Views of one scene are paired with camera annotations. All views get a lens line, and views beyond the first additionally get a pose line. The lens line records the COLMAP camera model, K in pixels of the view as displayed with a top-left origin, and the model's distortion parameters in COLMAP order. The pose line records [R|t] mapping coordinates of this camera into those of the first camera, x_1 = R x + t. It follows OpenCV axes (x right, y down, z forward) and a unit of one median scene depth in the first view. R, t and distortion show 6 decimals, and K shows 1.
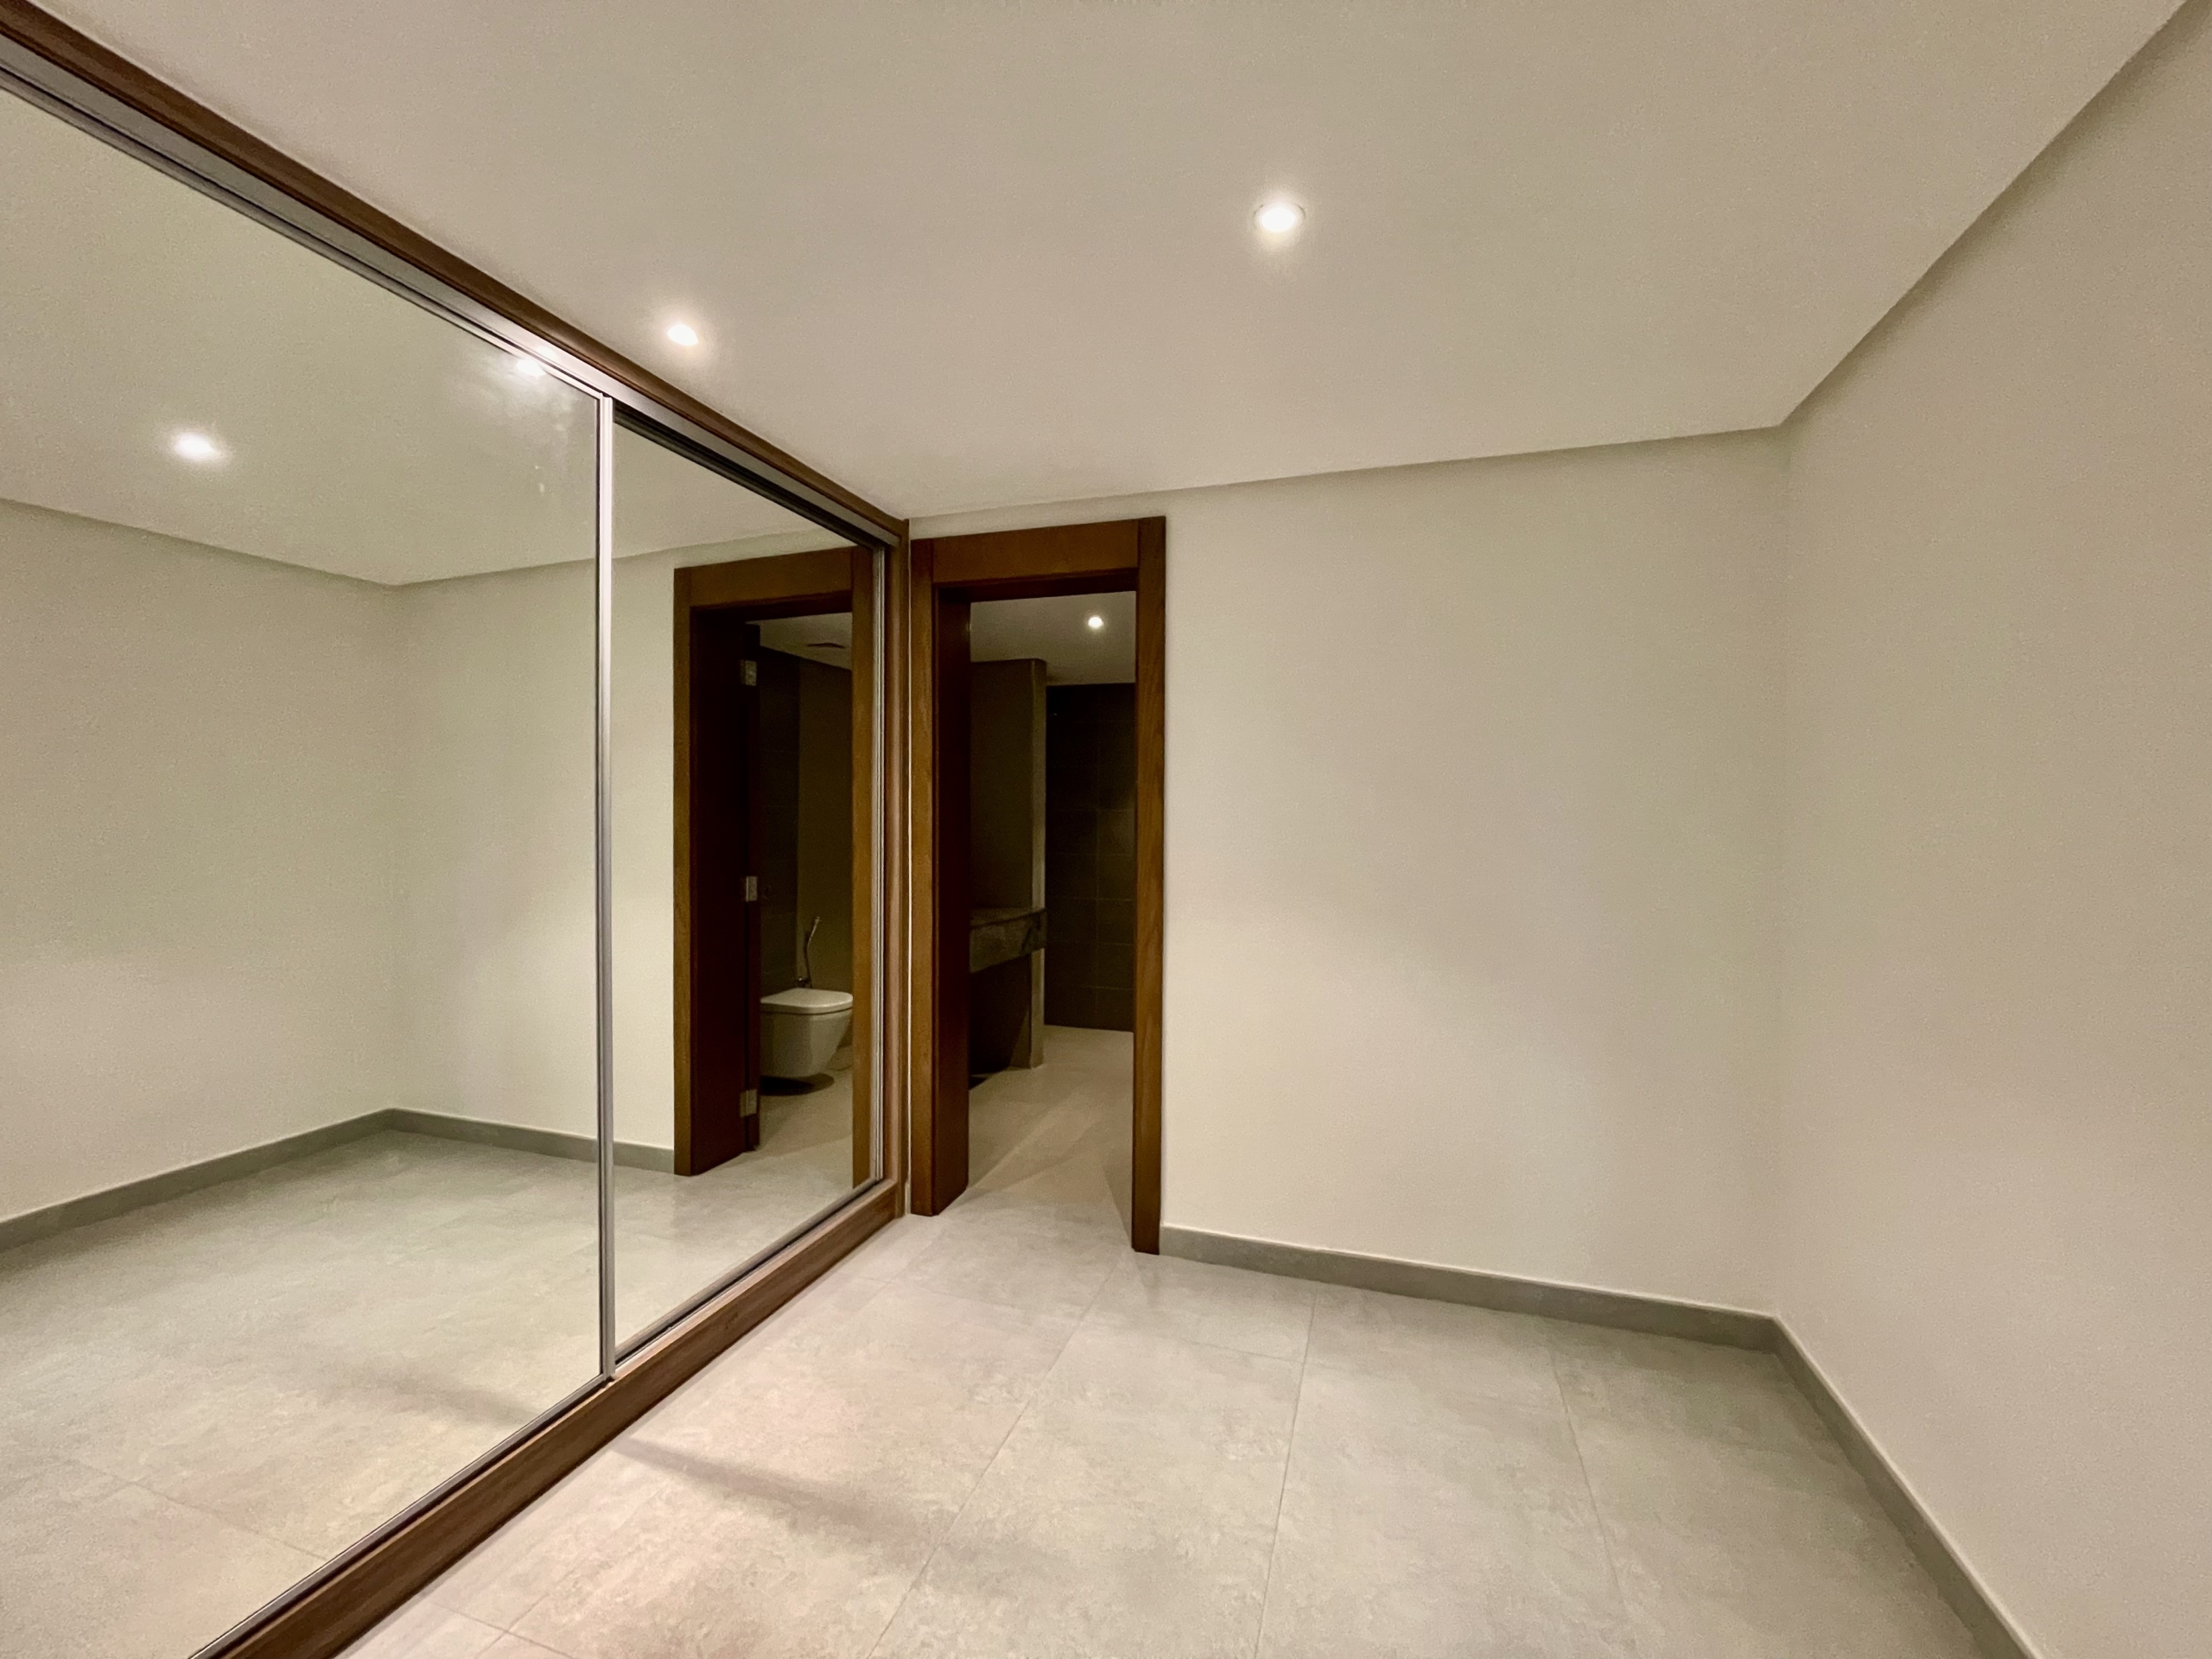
lens RADIAL K [[903.9, 0, 1102.7], [0, 903.9, 826.5], [0, 0, 1]] dist [0.001669, -0.000646]
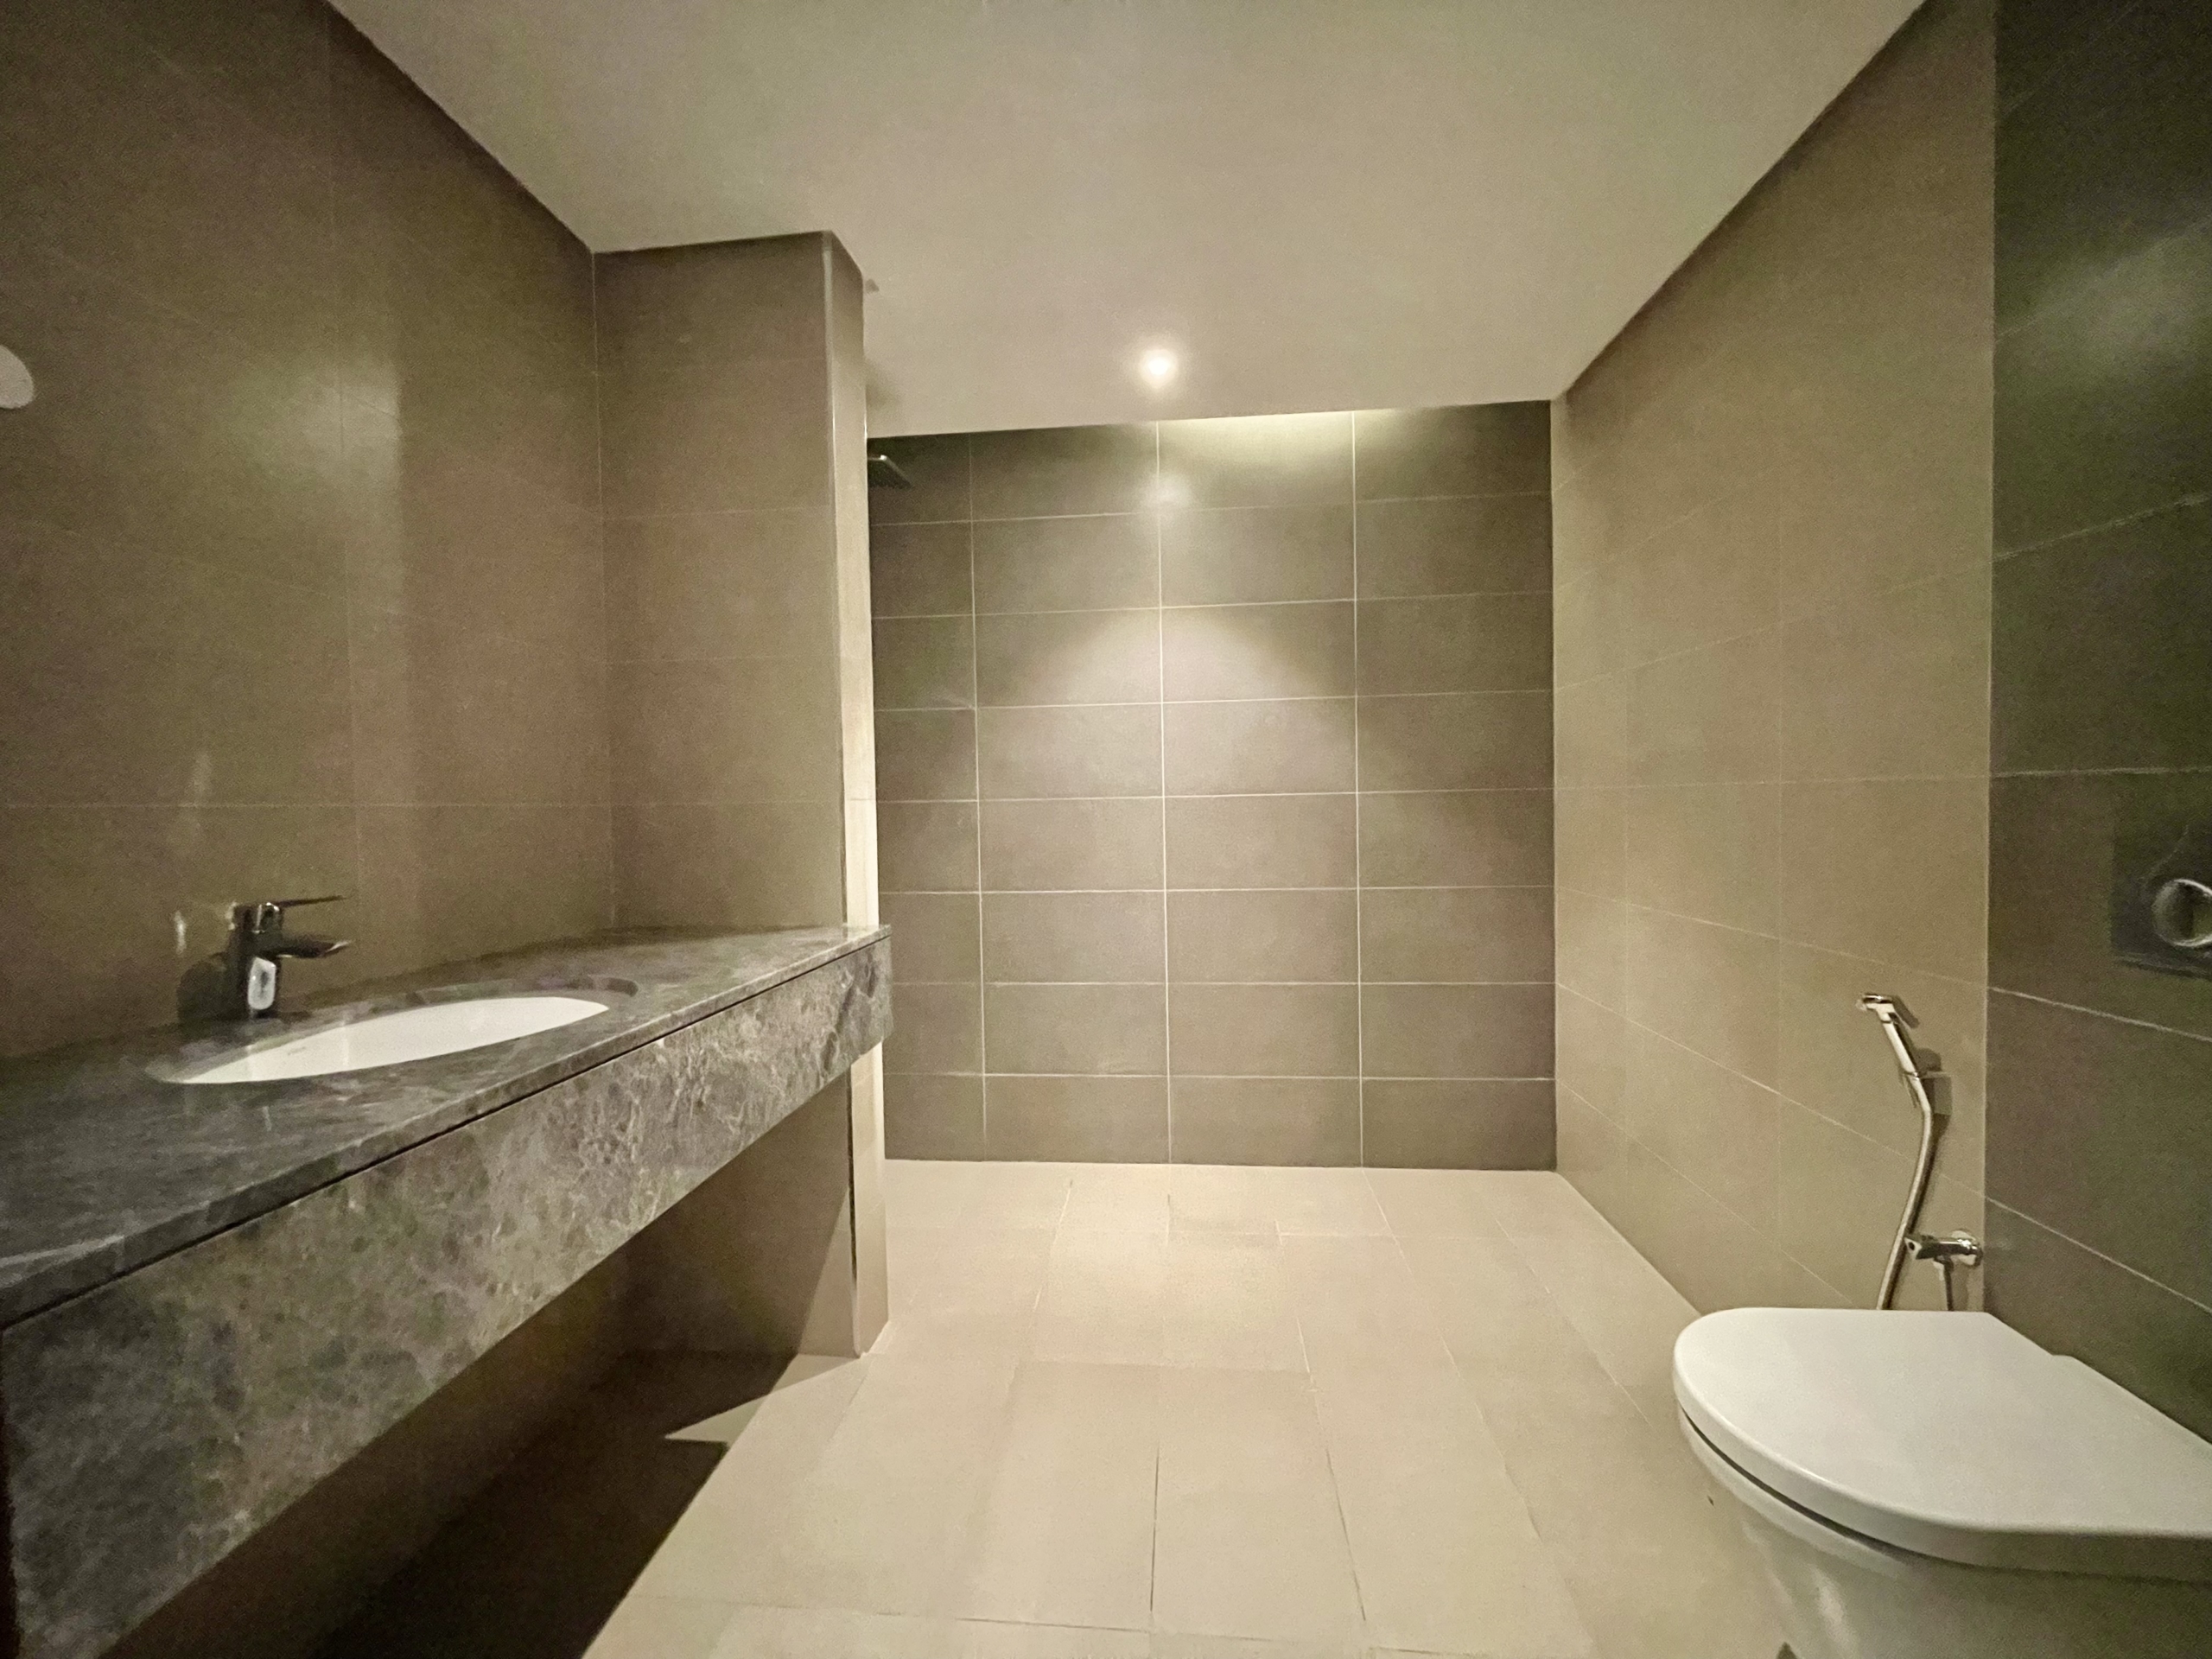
lens RADIAL K [[903.9, 0, 1106.3], [0, 903.9, 828.9], [0, 0, 1]] dist [0.001669, -0.000646]
pose [[0.978177, -0.028675, 0.205786, -0.051430], [0.023619, 0.999357, 0.026982, 0.041019], [-0.206427, -0.021532, 0.978225, 0.633641]]
